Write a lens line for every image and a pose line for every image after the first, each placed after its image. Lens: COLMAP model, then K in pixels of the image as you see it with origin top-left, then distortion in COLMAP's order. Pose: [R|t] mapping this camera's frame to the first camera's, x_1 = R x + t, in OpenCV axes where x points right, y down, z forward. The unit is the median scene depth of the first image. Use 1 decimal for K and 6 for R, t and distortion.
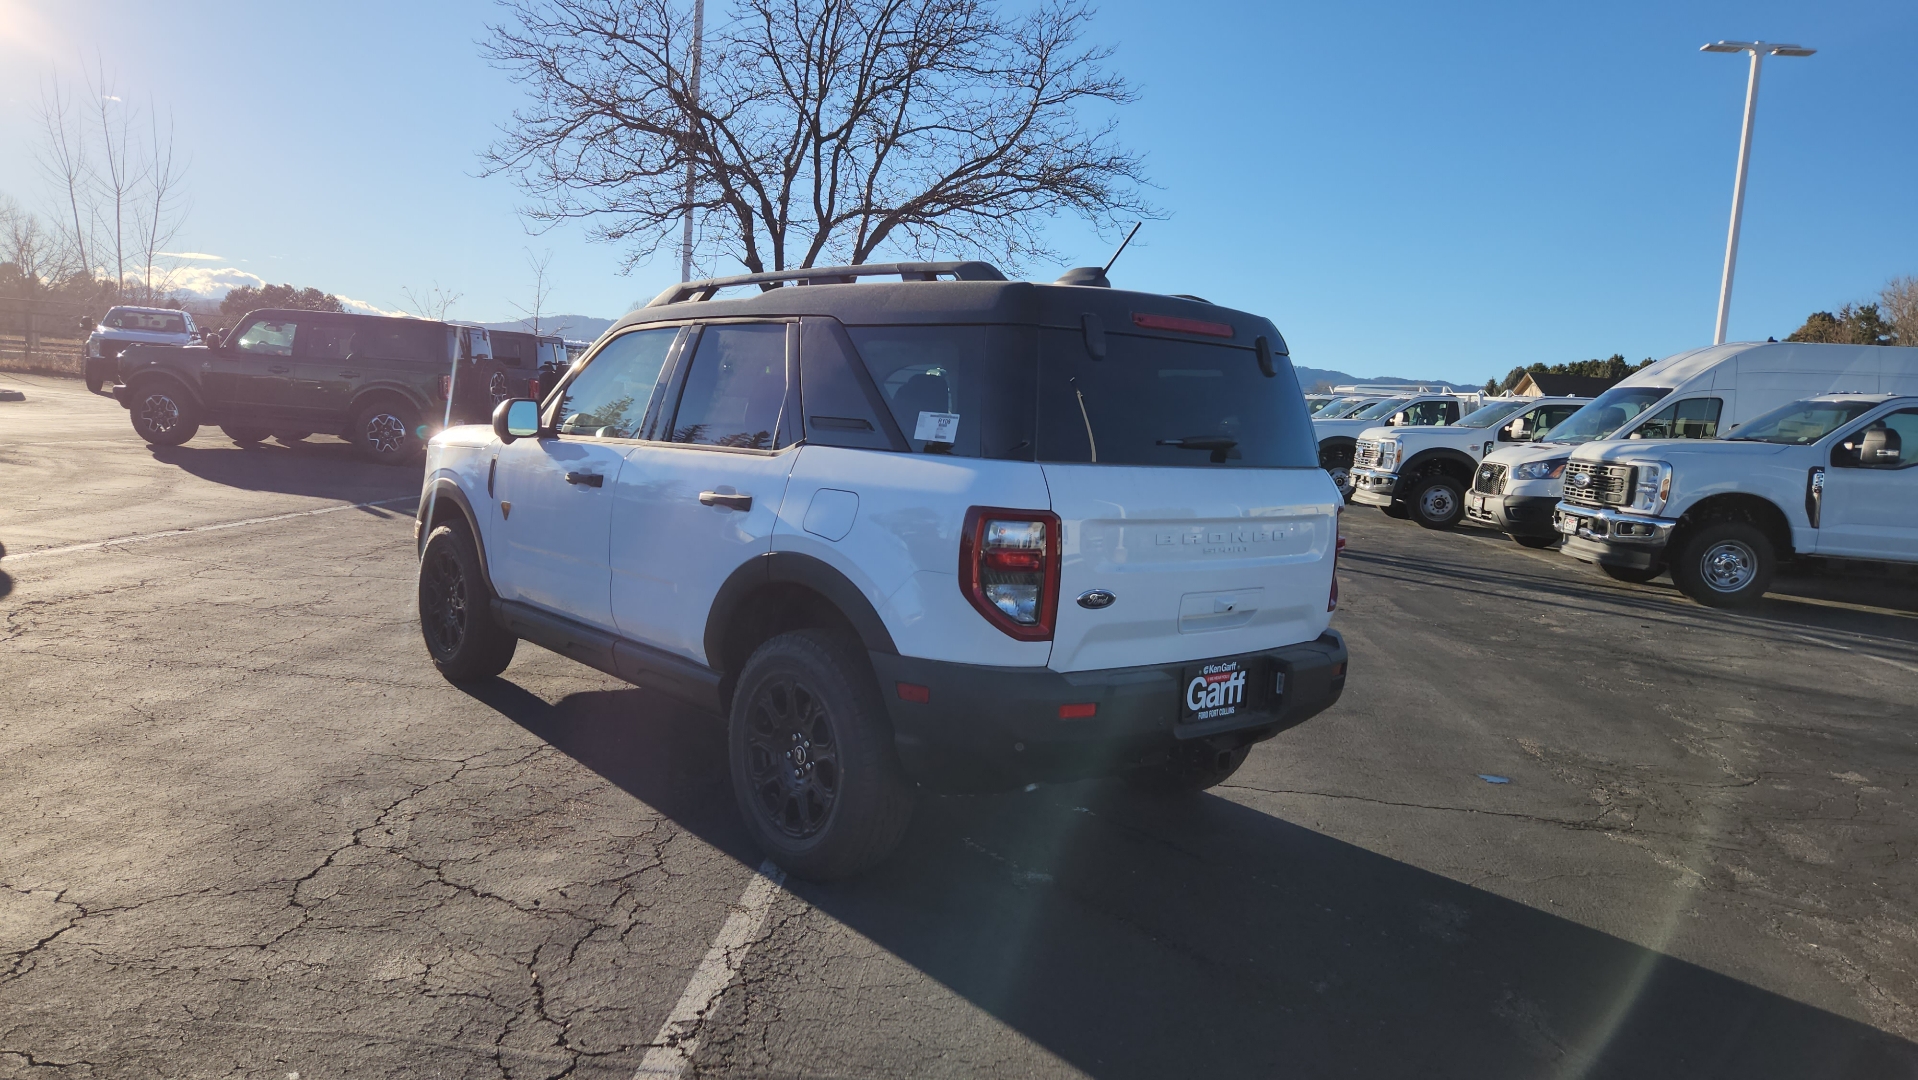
lens RADIAL K [[1279.4, 0, 924.7], [0, 1279.4, 549.5], [0, 0, 1]] dist [0.074483, -0.059570]
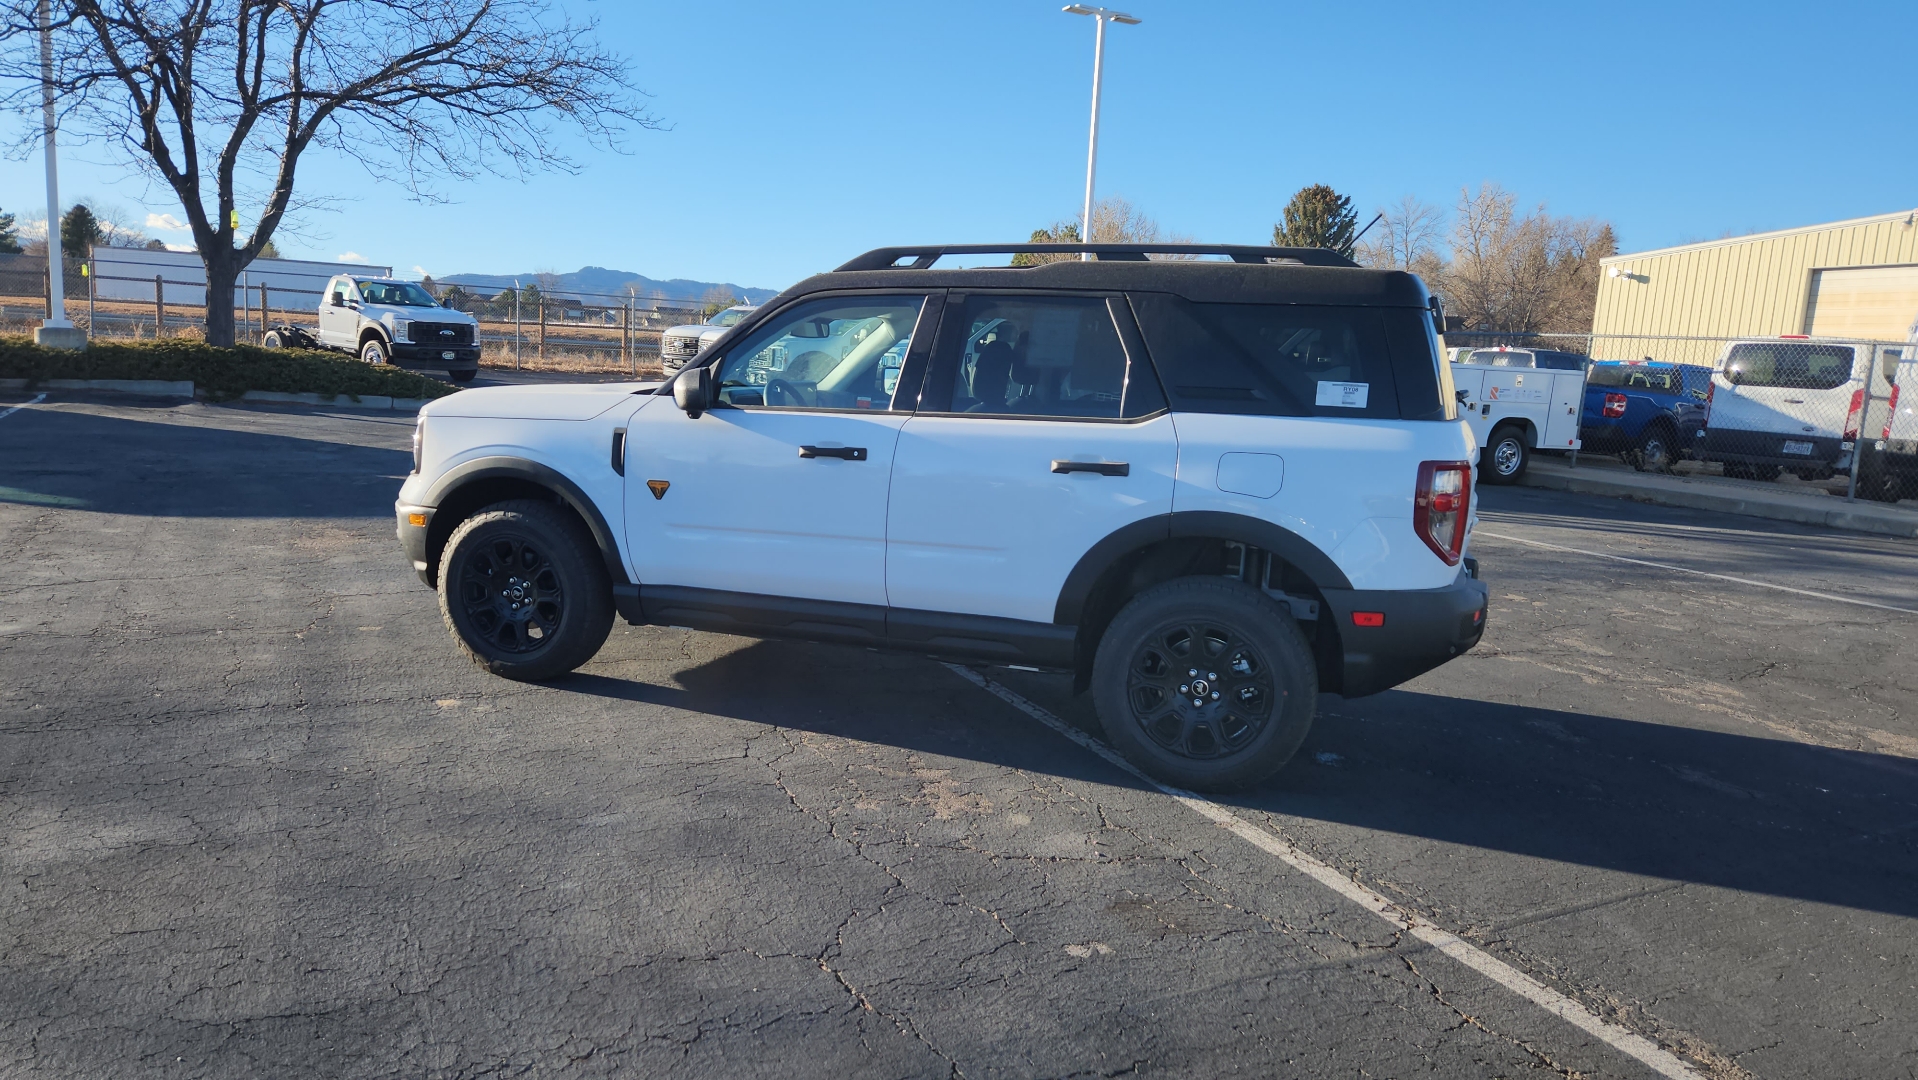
lens RADIAL K [[1271.8, 0, 920.3], [0, 1271.8, 572.4], [0, 0, 1]] dist [0.074863, -0.064706]
pose [[0.862512, -0.112098, 0.493464, -0.271471], [0.065636, 0.991700, 0.110557, -0.026256], [-0.501762, -0.062968, 0.862711, 0.048883]]
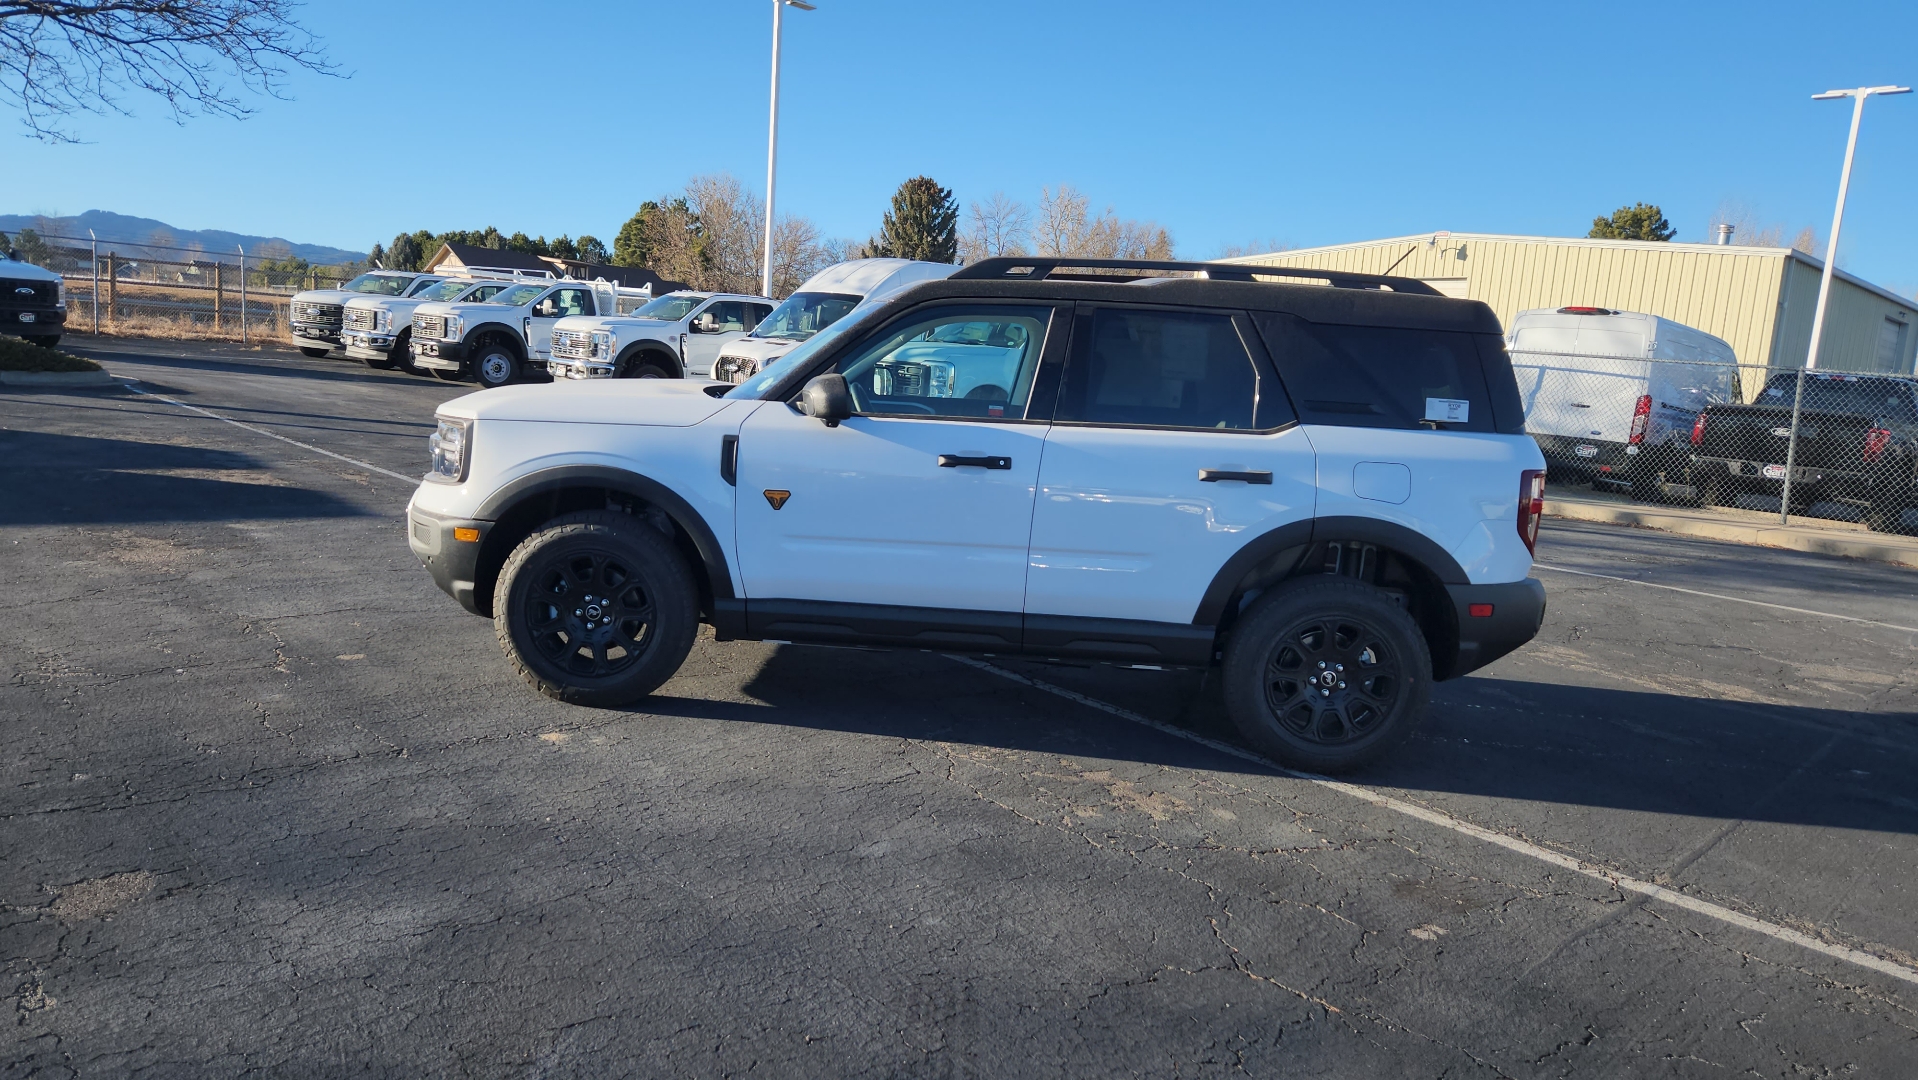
lens RADIAL K [[1279.4, 0, 924.7], [0, 1279.4, 549.5], [0, 0, 1]] dist [0.074483, -0.059570]
pose [[0.675198, -0.130450, 0.726010, -0.392720], [0.054350, 0.990361, 0.127403, -0.044781], [-0.735631, -0.046564, 0.675780, 0.143532]]
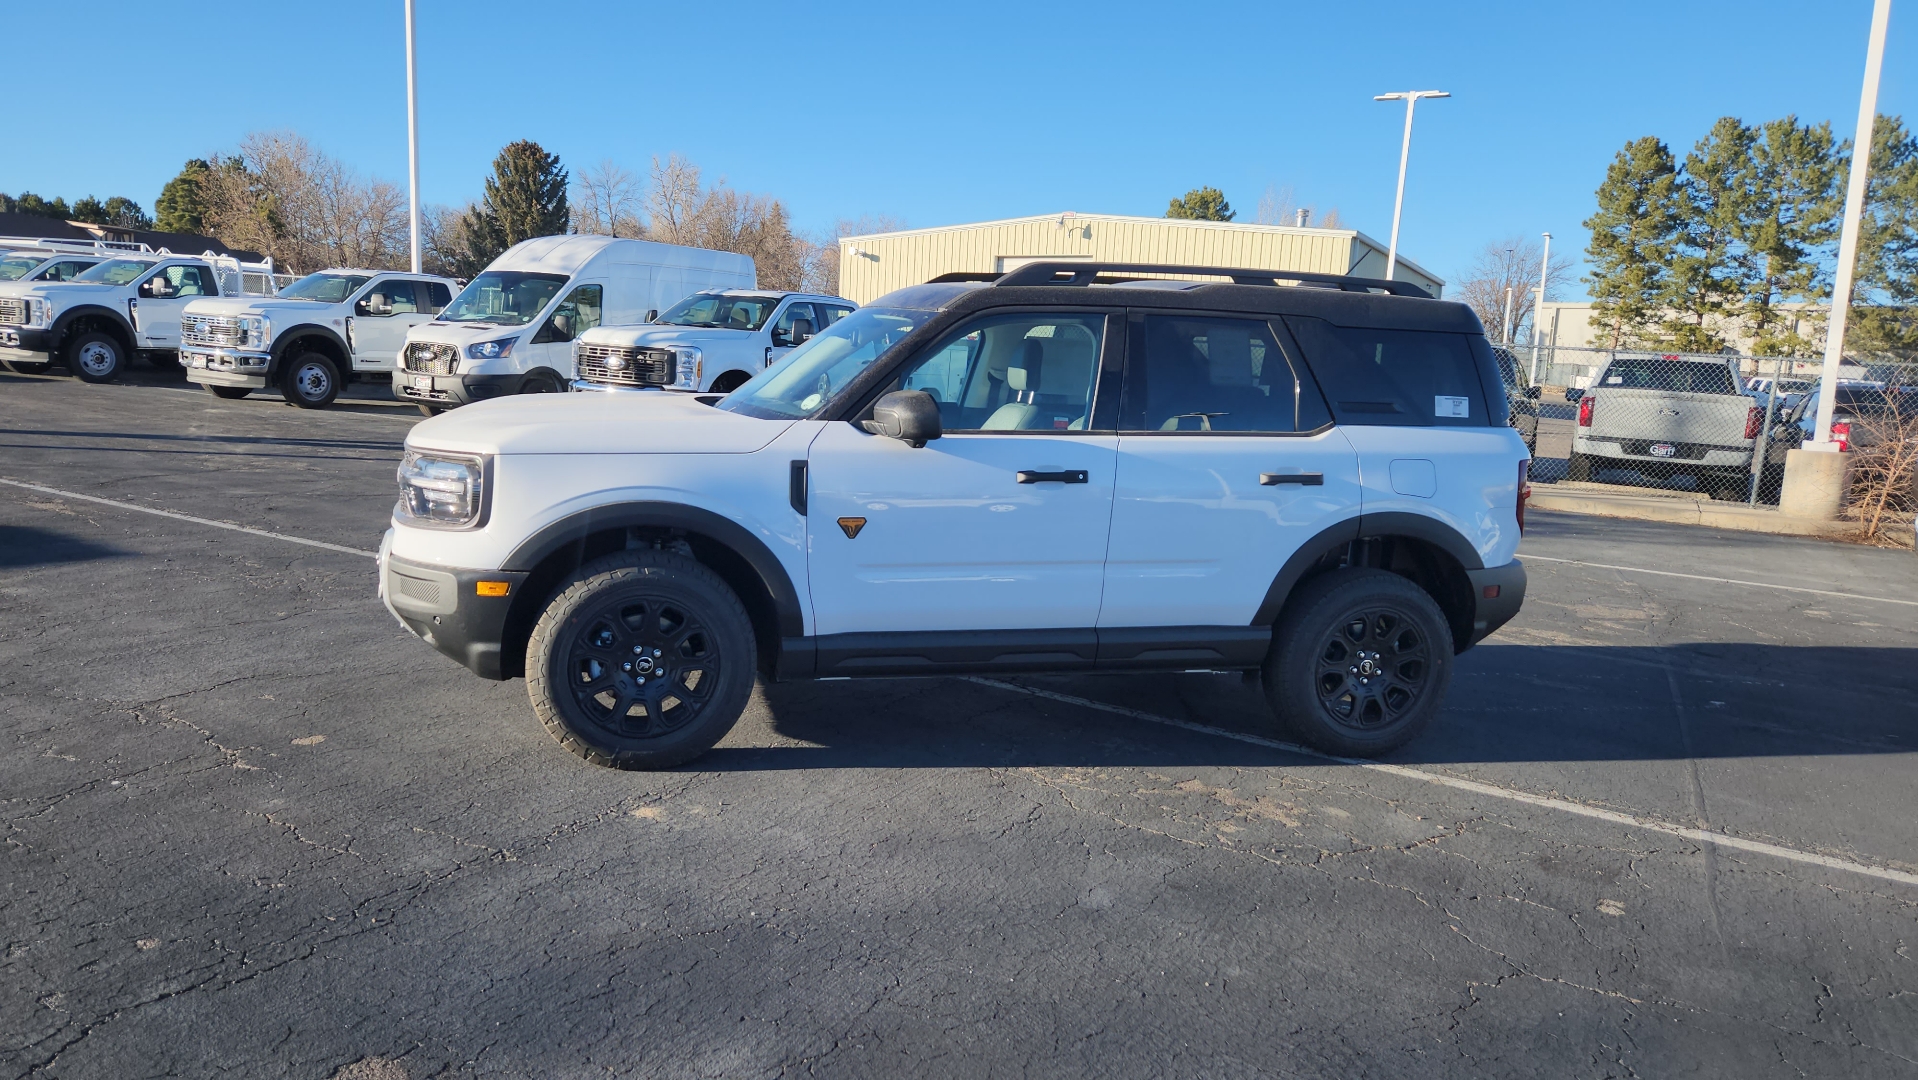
lens RADIAL K [[1279.4, 0, 924.7], [0, 1279.4, 549.5], [0, 0, 1]] dist [0.074483, -0.059570]
pose [[0.436839, -0.181369, 0.881066, -0.447180], [0.073416, 0.983384, 0.166031, -0.064570], [-0.896539, -0.007844, 0.442896, 0.260651]]
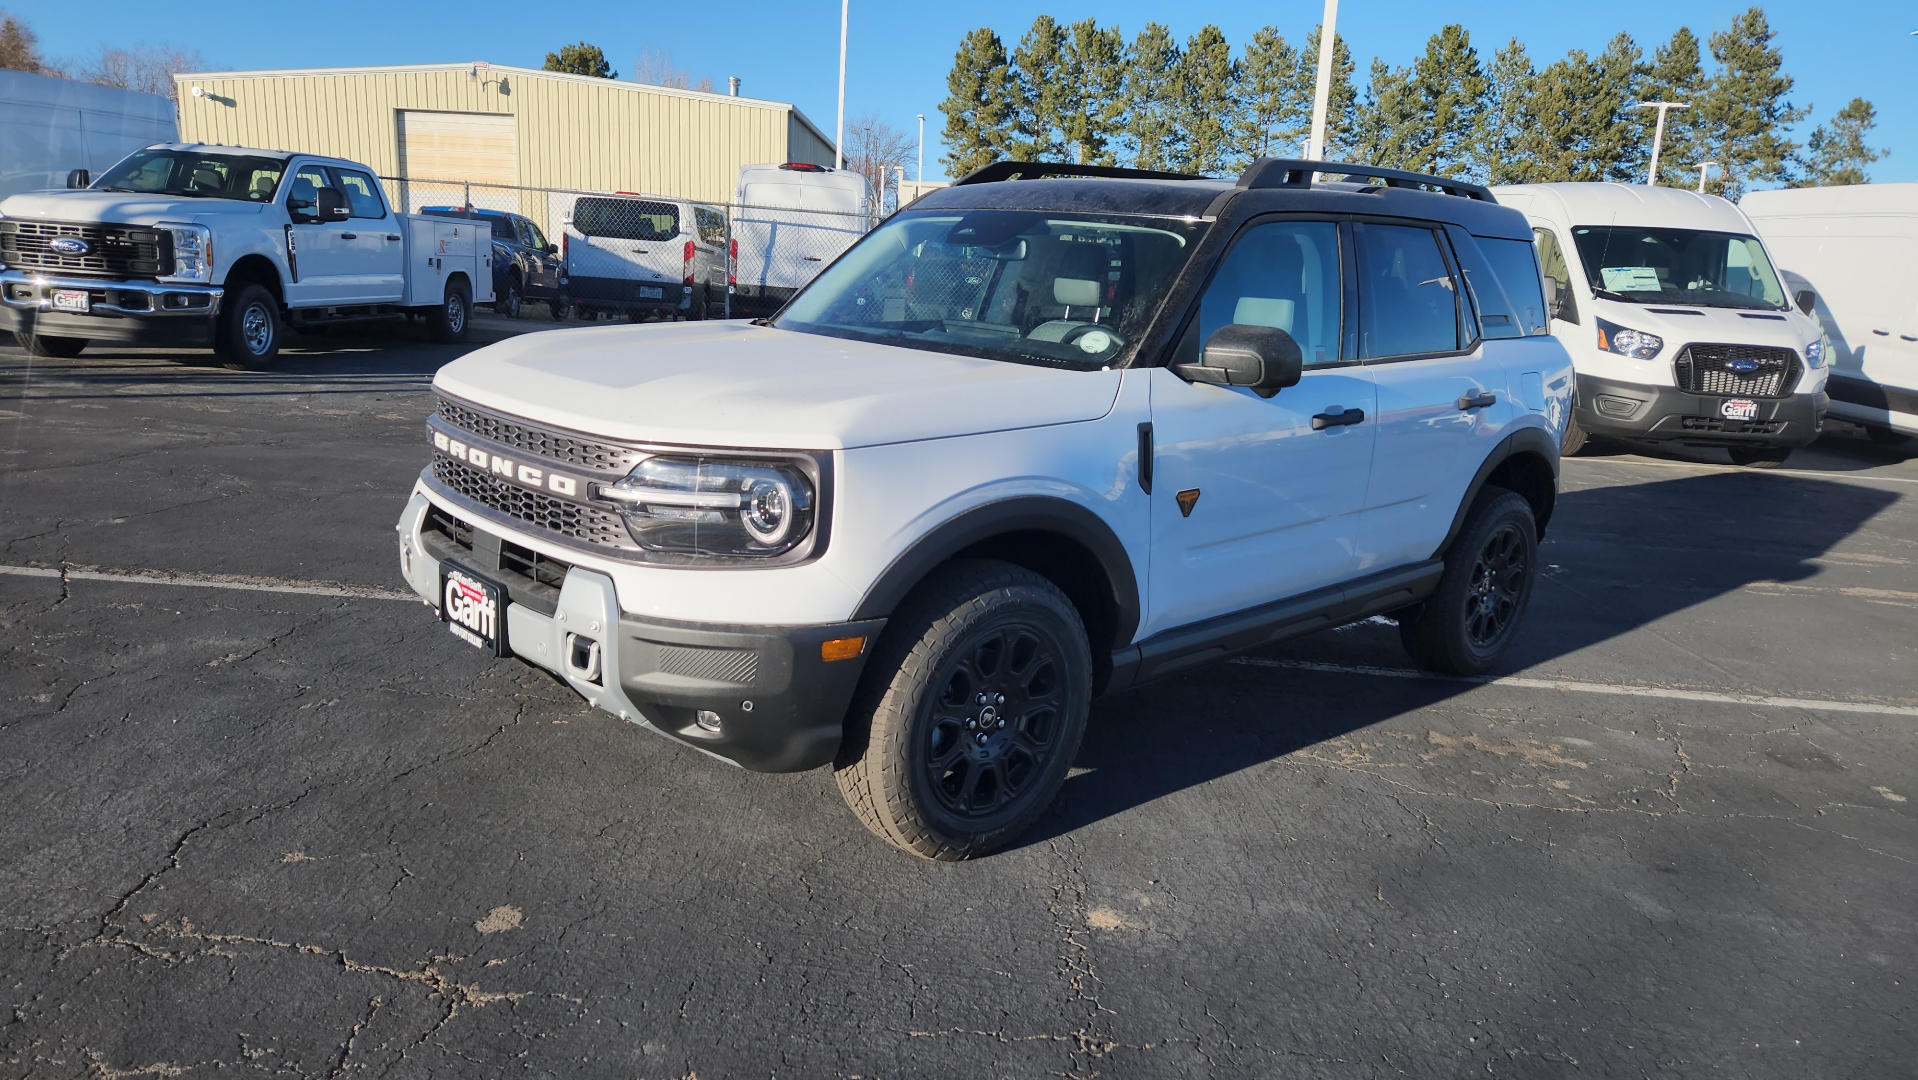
lens RADIAL K [[1270.4, 0, 941.2], [0, 1270.4, 571.9], [0, 0, 1]] dist [0.070634, -0.060558]
pose [[-0.034913, -0.306119, 0.951353, -0.411548], [0.052243, 0.950072, 0.307625, -0.087783], [-0.998024, 0.060441, -0.017177, 0.495725]]
